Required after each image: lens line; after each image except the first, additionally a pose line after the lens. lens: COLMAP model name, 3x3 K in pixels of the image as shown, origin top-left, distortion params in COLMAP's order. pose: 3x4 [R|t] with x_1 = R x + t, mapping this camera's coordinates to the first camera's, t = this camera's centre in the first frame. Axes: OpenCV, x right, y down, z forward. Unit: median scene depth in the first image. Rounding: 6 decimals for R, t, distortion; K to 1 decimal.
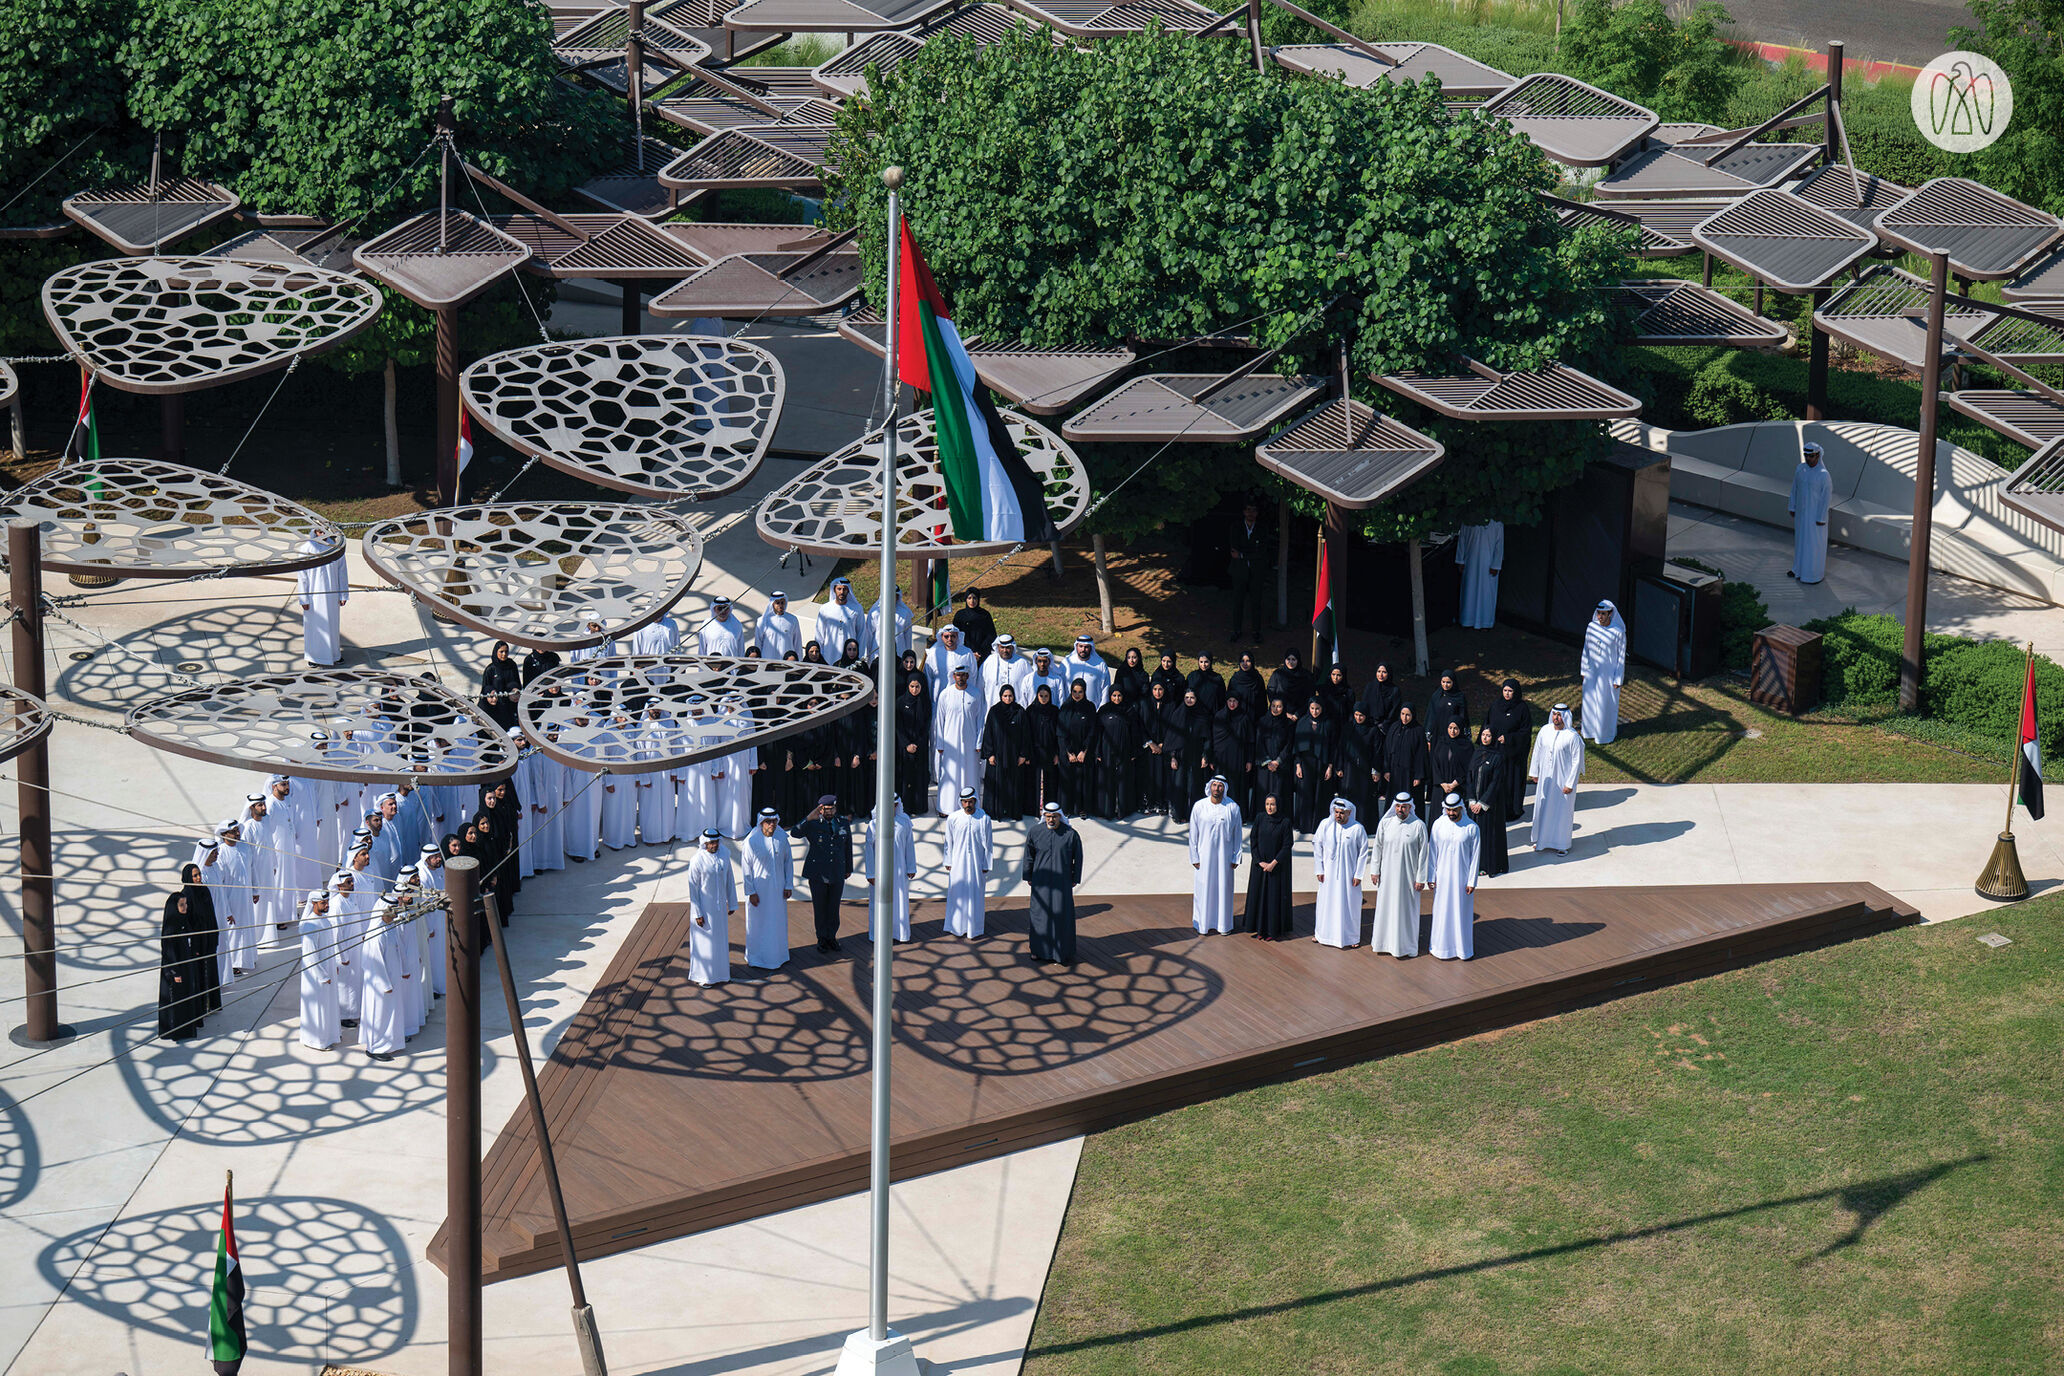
lens RADIAL K [[8315.7, 0, 1032.1], [0, 8315.7, 764.5], [0, 0, 1]] dist [0.315545, -0.883839]
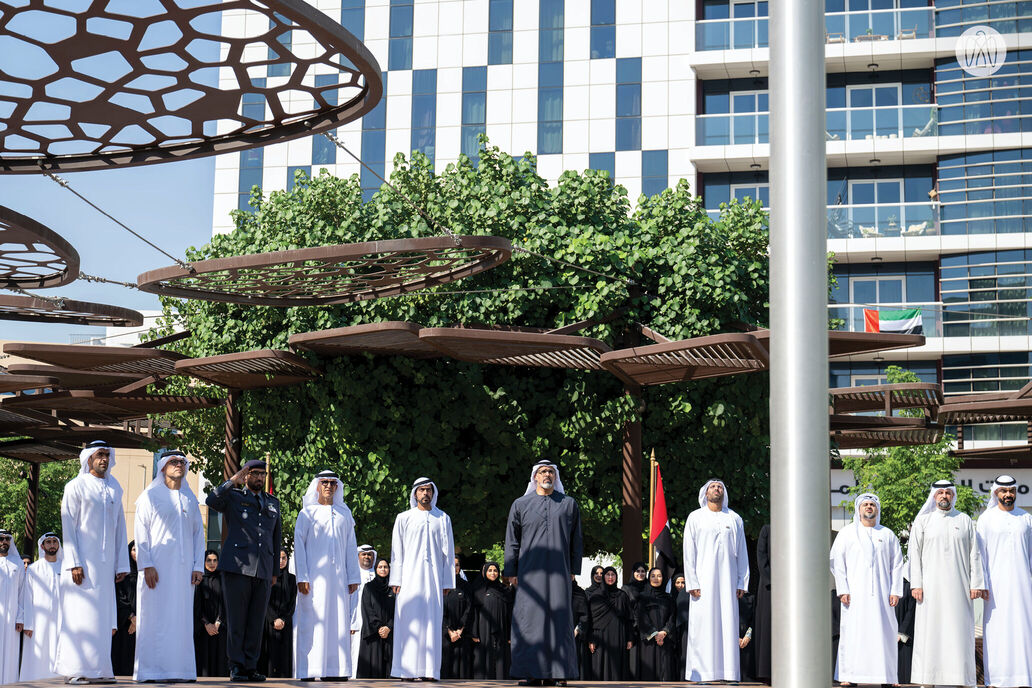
lens RADIAL K [[1800.5, 0, 490.1], [0, 1800.5, 342.2], [0, 0, 1]] dist [0.008769, 0.008573]
pose [[0.973153, 0.033936, 0.227646, -0.043419], [0.088836, 0.857046, -0.507523, 0.084147], [-0.212326, 0.514121, 0.831022, 0.908730]]
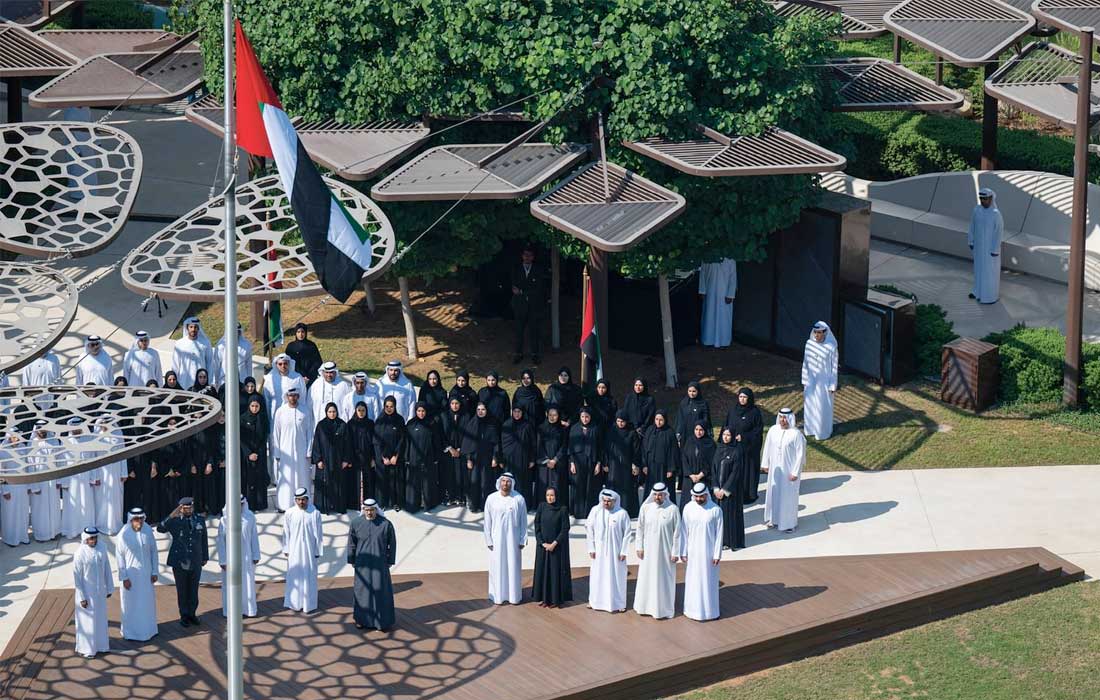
lens RADIAL K [[6797.8, 0, 550.0], [0, 6797.8, 350.0], [0, 0, 1]] dist [-0.310910, -5.249578]
pose [[0.999271, -0.024601, 0.029200, 0.000173], [0.025090, 0.999549, -0.016490, -0.000134], [-0.028781, 0.017211, 0.999438, 0.007491]]
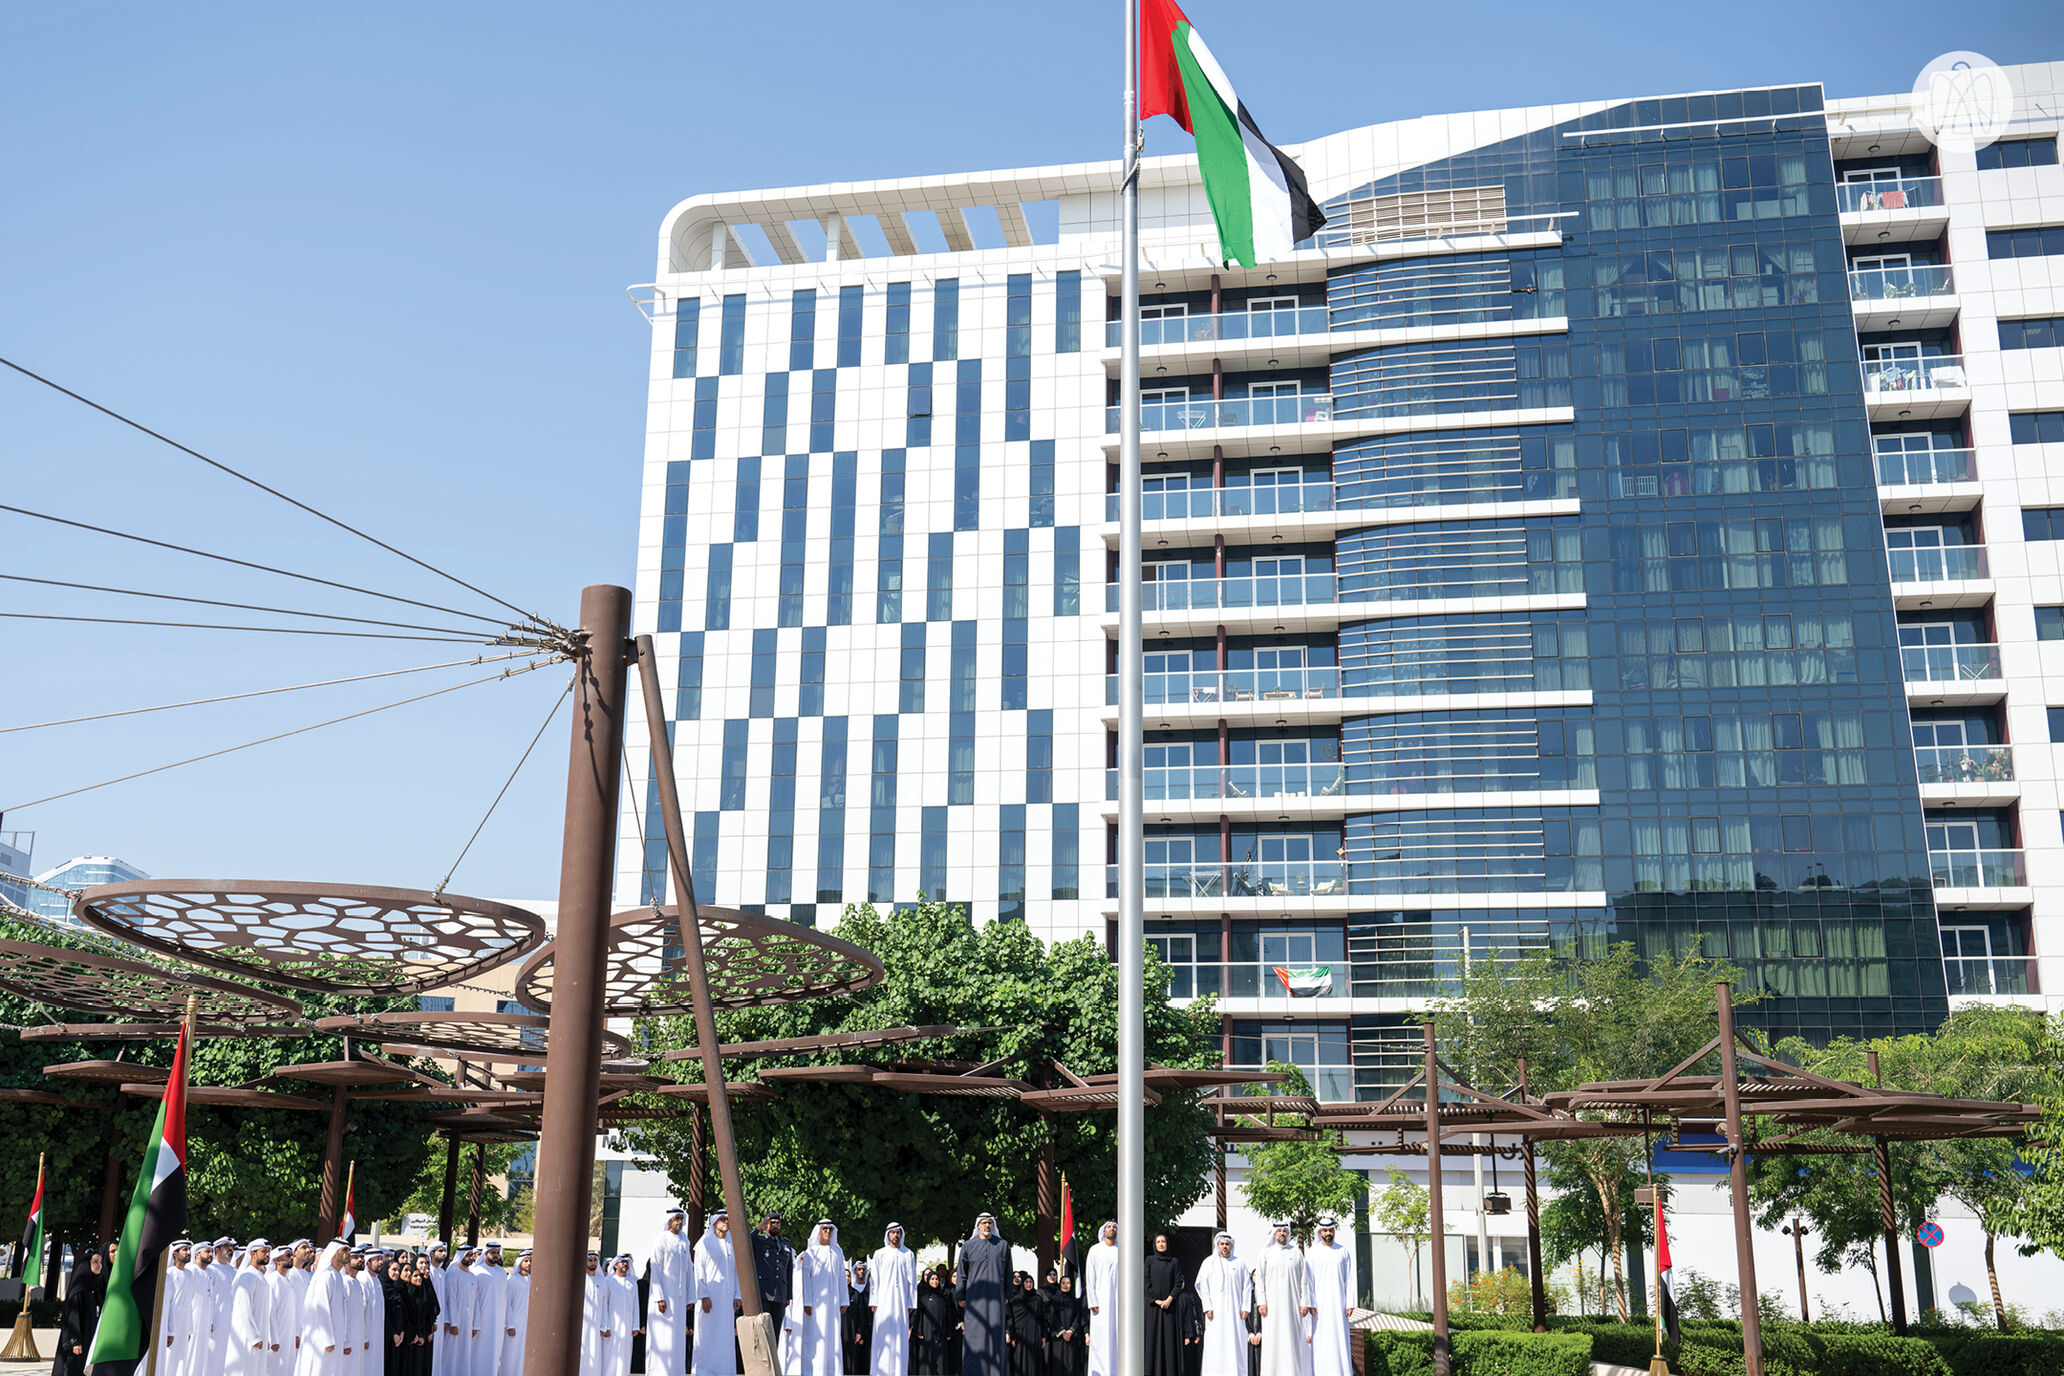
lens RADIAL K [[2071.3, 0, 952.8], [0, 2071.3, 681.8], [0, 0, 1]] dist [-0.004186, 0.001114]
pose [[0.963563, 0.074302, 0.256955, -0.078537], [0.099706, 0.791636, -0.602802, 0.115637], [-0.248204, 0.606458, 0.755383, 0.808125]]
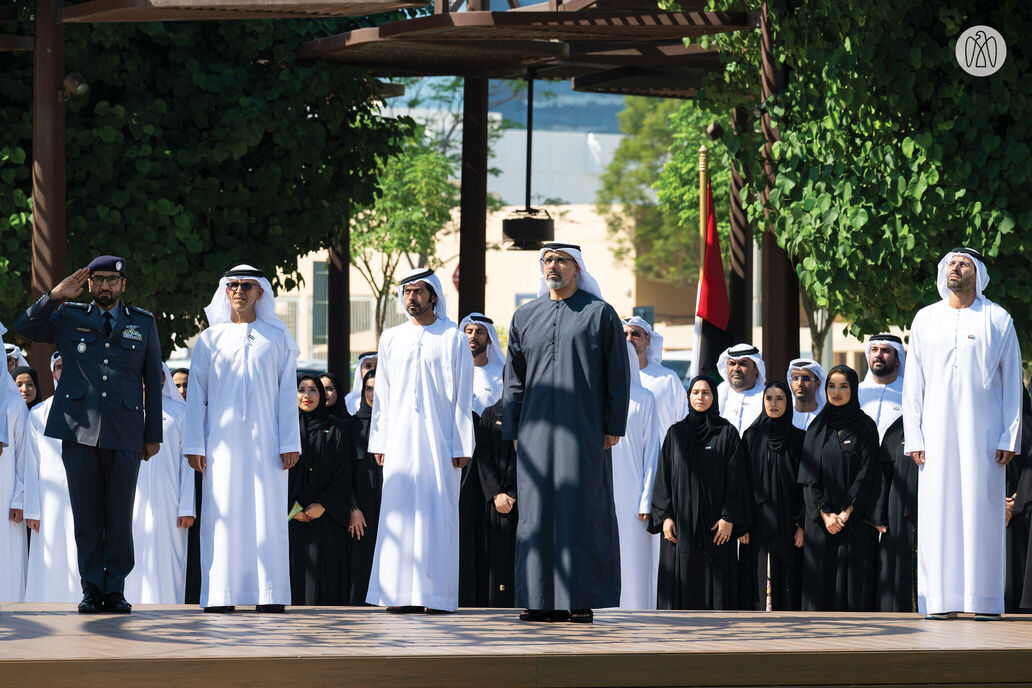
lens RADIAL K [[5901.7, 0, 516.0], [0, 5901.7, 344.0], [0, 0, 1]] dist [-0.127106, -3.375246]
pose [[0.965623, -0.016633, -0.259413, 0.087333], [-0.085630, 0.921897, -0.377854, 0.137884], [0.245437, 0.387078, 0.888781, 0.762656]]
